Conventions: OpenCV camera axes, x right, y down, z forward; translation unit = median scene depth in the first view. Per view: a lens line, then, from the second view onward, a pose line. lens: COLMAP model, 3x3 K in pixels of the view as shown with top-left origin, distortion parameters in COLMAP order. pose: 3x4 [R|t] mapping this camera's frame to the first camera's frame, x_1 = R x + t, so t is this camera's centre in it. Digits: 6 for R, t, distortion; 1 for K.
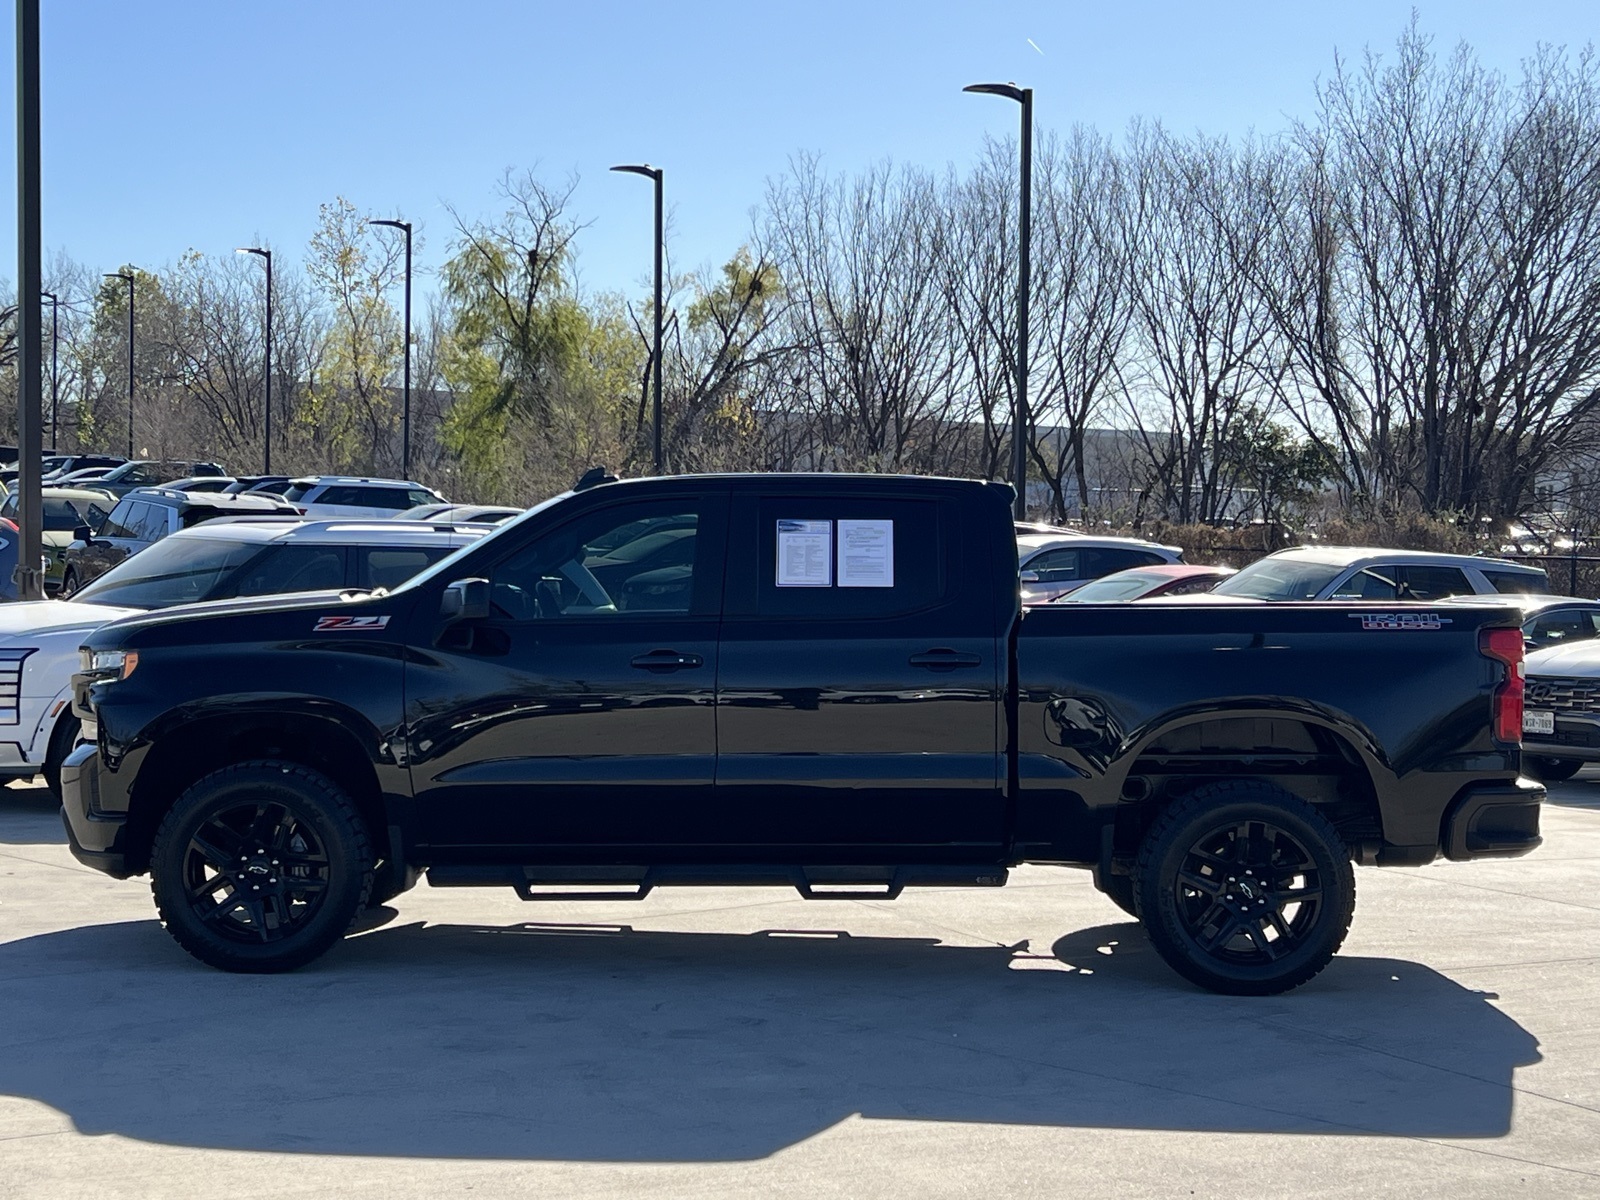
lens RADIAL K [[2470.2, 0, 793.7], [0, 2470.2, 609.5], [0, 0, 1]] dist [0.105053, 0.000000]
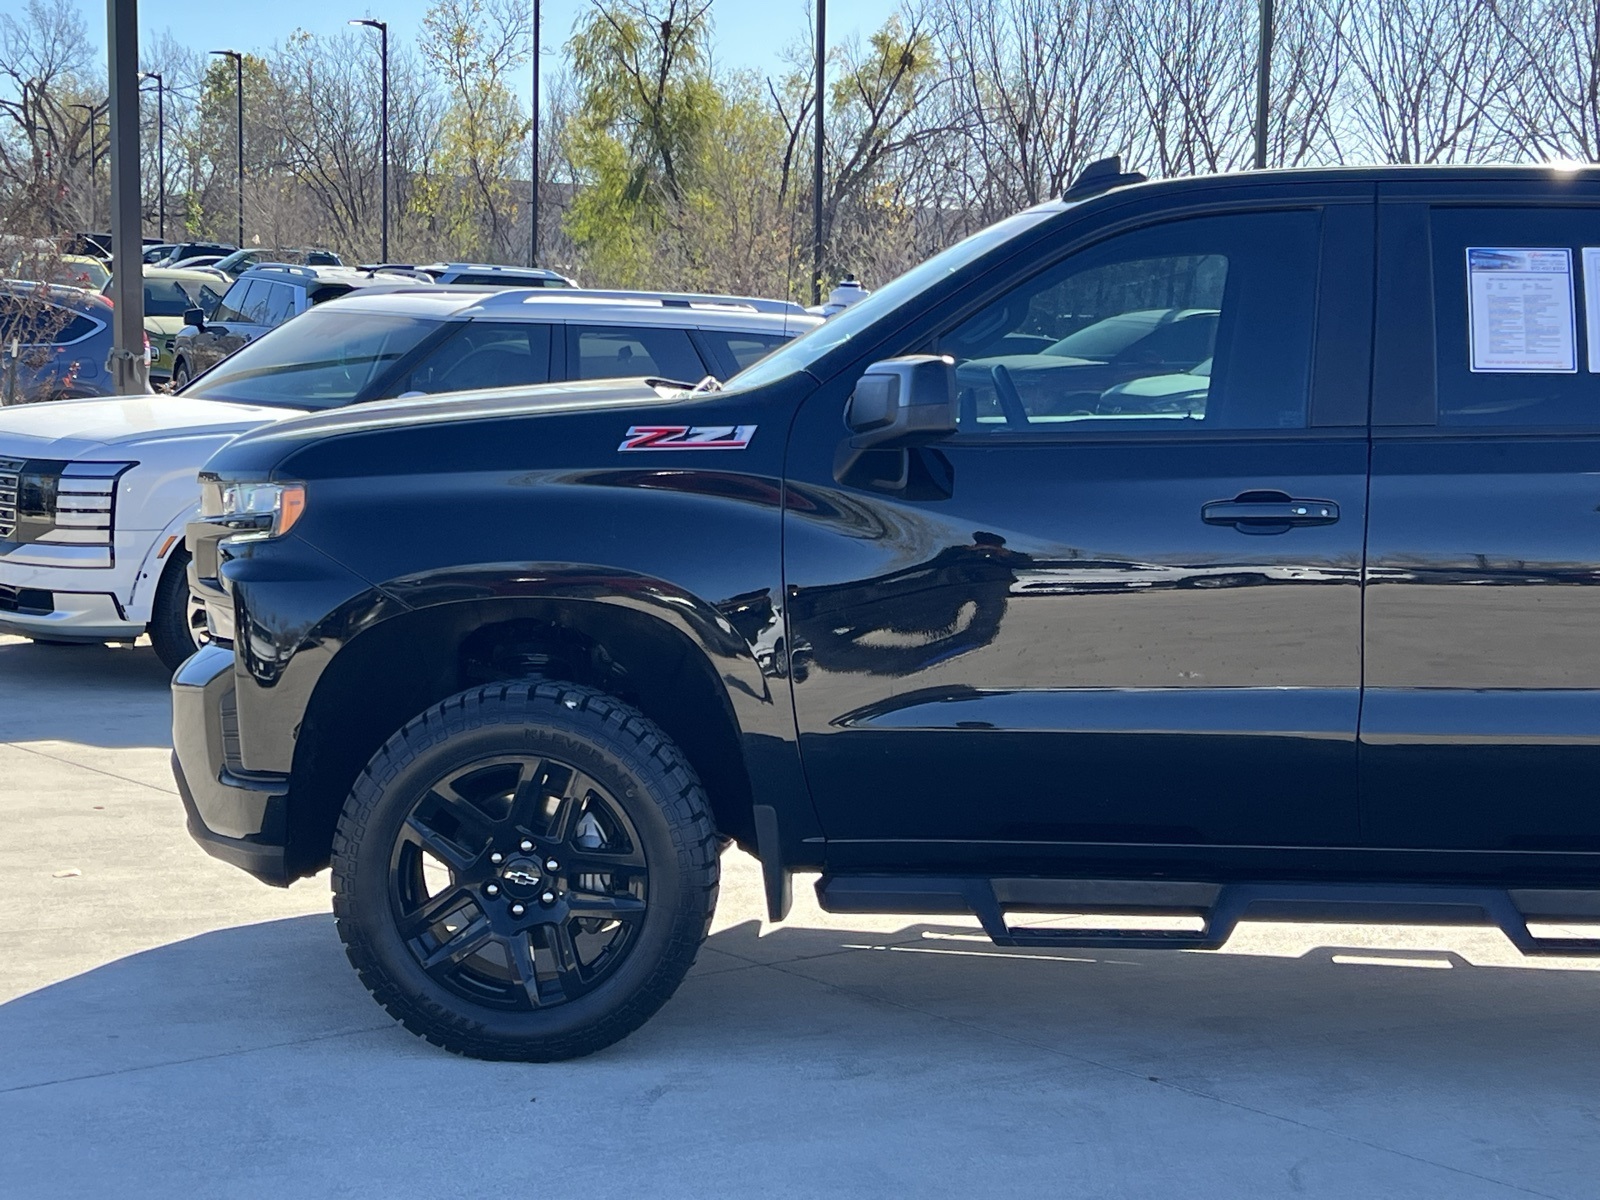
lens RADIAL K [[2470.2, 0, 803.3], [0, 2470.2, 593.9], [0, 0, 1]] dist [0.105053, 0.000000]
pose [[0.999257, 0.008728, -0.037546, -0.037763], [-0.005942, 0.997264, 0.073685, -0.000133], [0.038087, -0.073408, 0.996574, 0.129551]]
